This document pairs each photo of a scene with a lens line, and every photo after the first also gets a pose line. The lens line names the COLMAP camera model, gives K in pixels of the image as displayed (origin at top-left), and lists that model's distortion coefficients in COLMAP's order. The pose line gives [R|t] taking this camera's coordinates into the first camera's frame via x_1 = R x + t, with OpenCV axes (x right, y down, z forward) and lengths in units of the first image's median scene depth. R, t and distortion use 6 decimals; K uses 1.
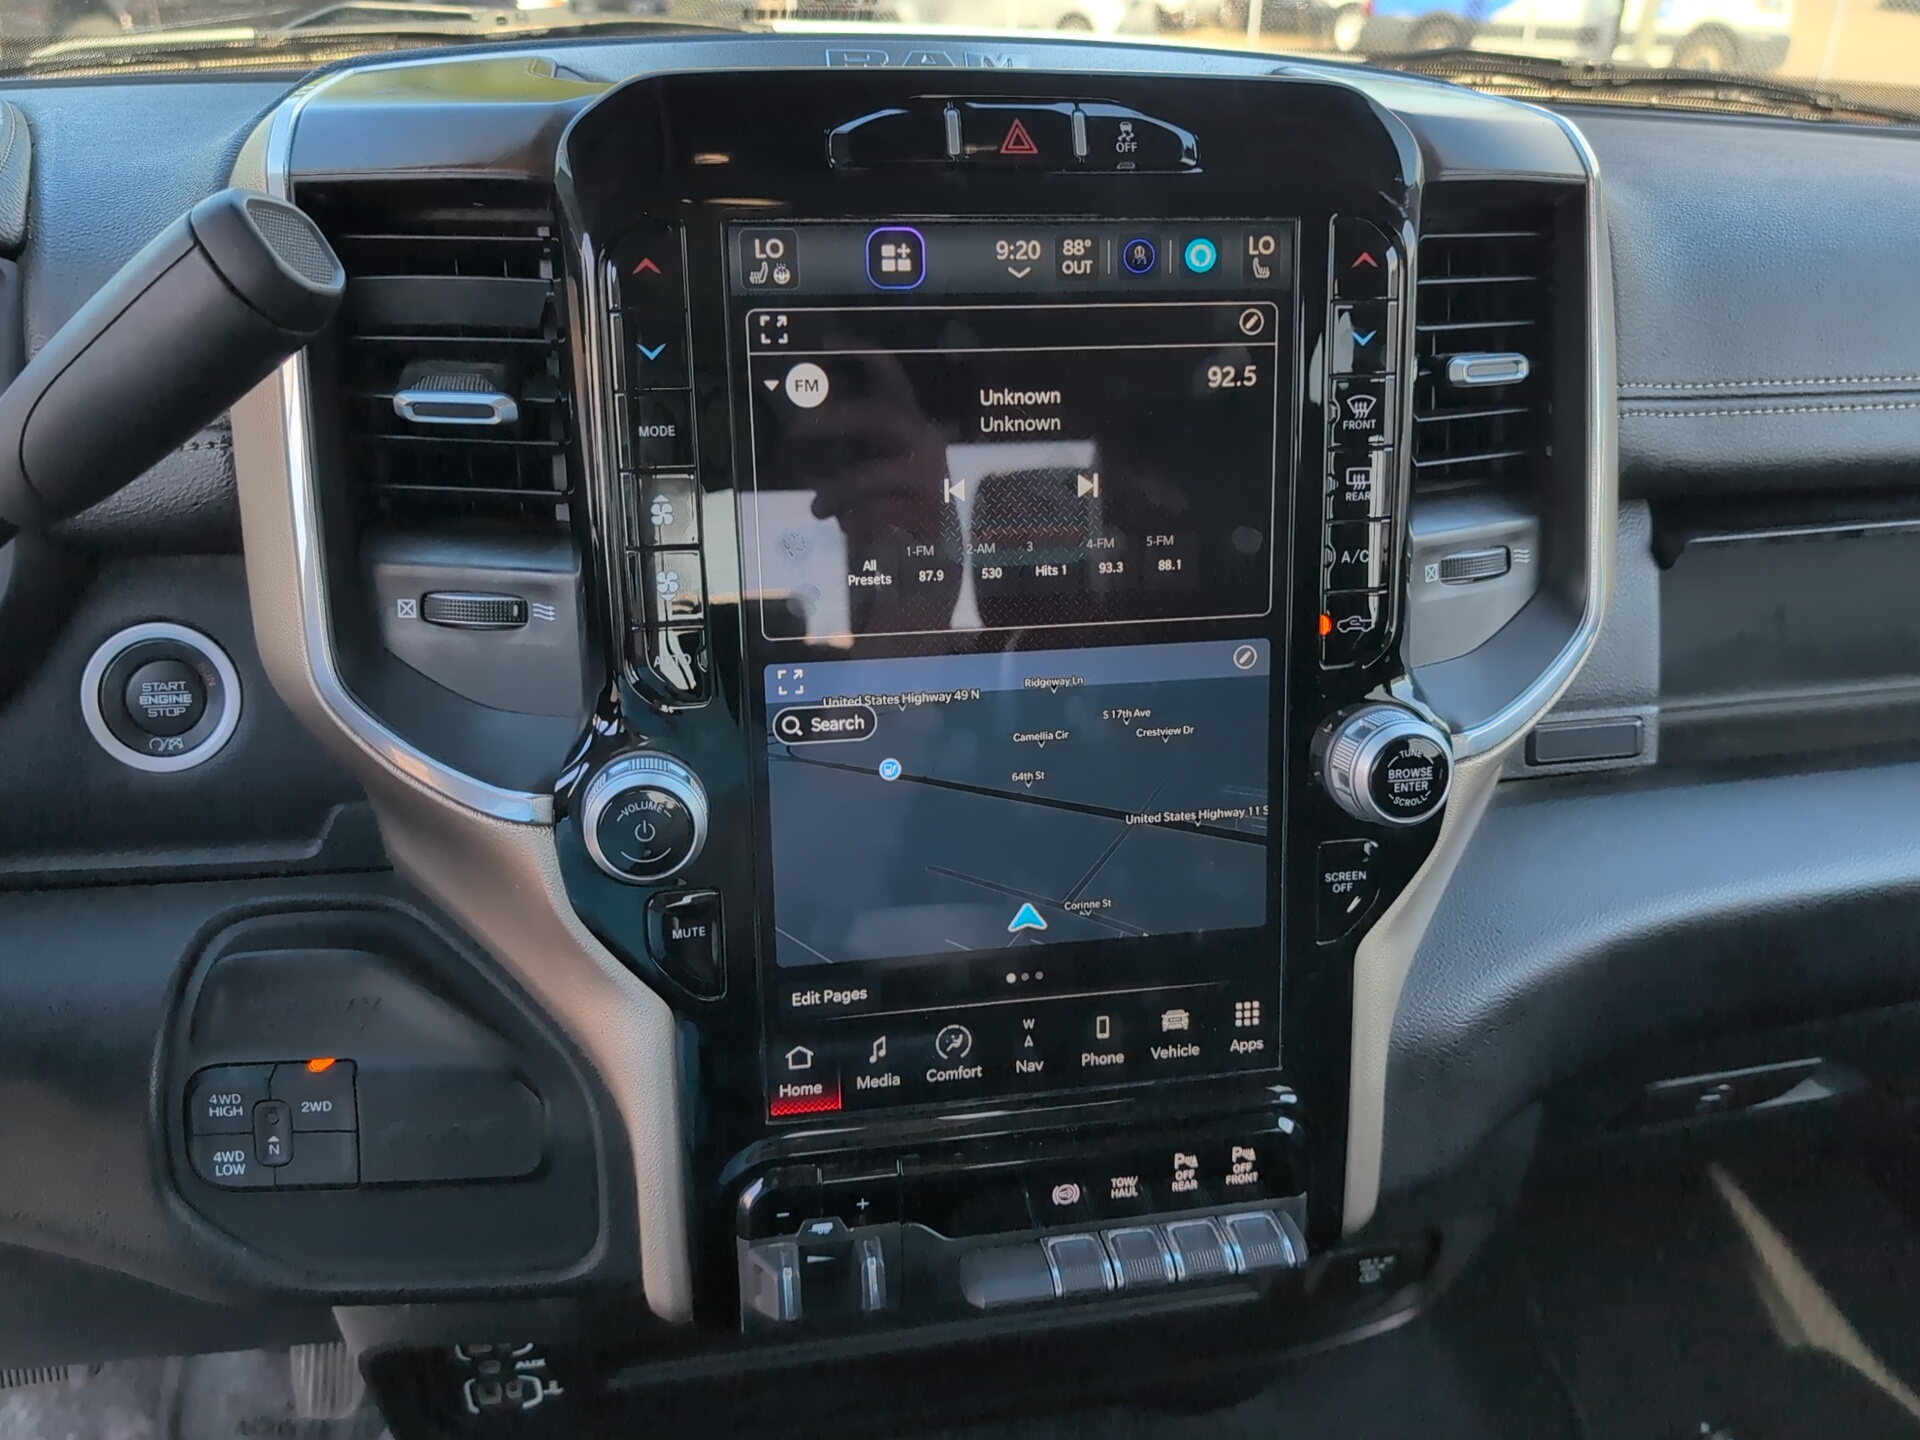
lens RADIAL K [[1512.8, 0, 960.0], [0, 1512.8, 720.0], [0, 0, 1]] dist [-0.002268, -0.041430]
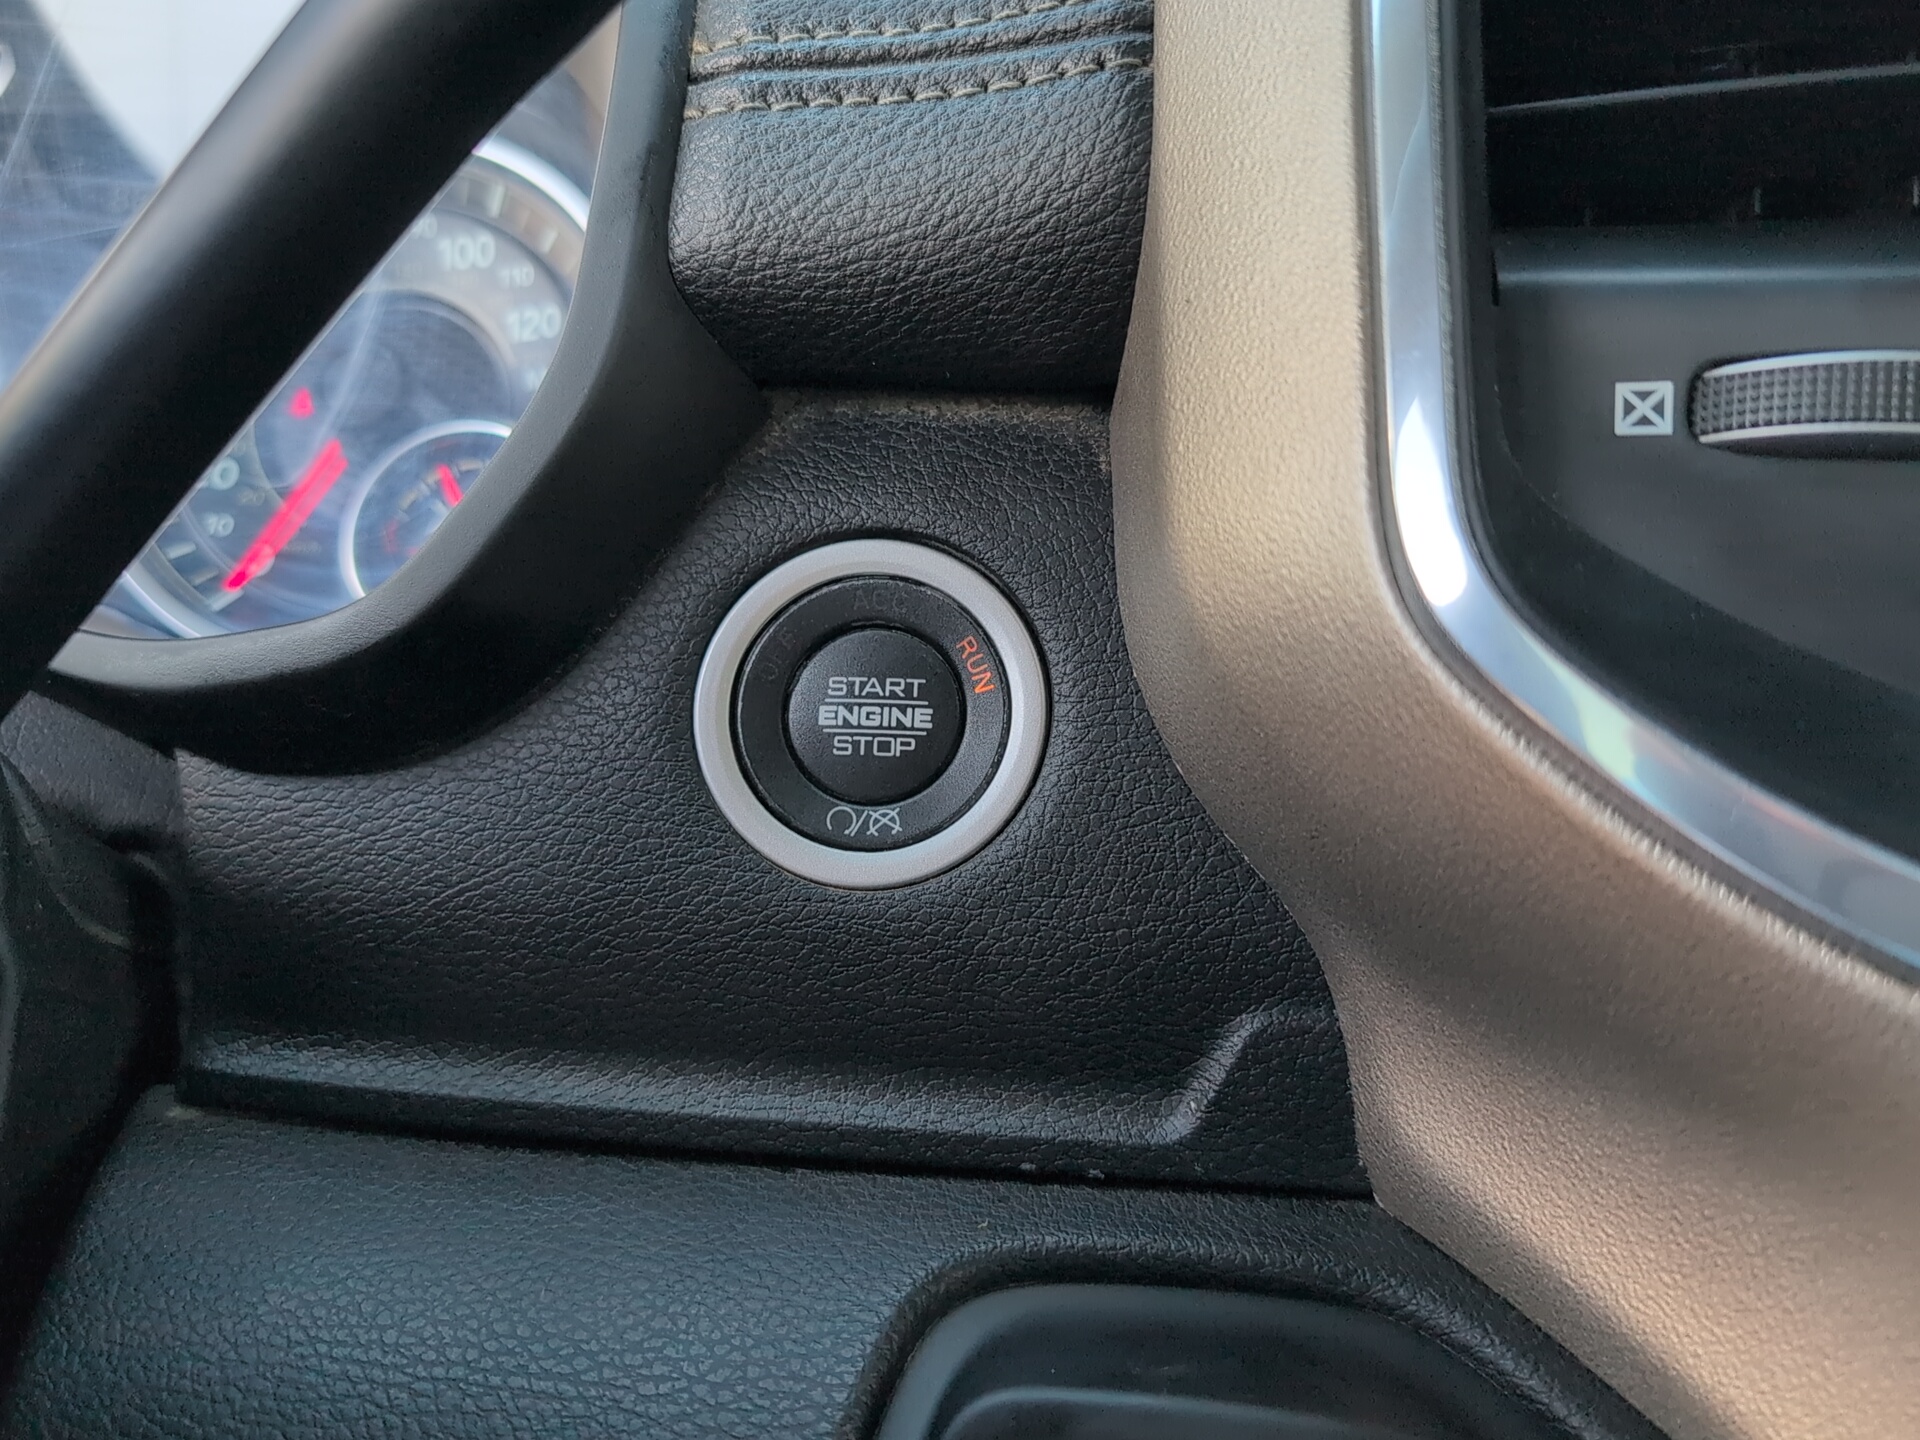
lens RADIAL K [[1512.8, 0, 960.0], [0, 1512.8, 720.0], [0, 0, 1]] dist [-0.002268, -0.041430]
pose [[0.966494, 0.032242, -0.254657, -0.348340], [-0.094544, 0.967049, -0.236384, 0.075152], [0.238644, 0.252540, 0.937695, 0.534593]]
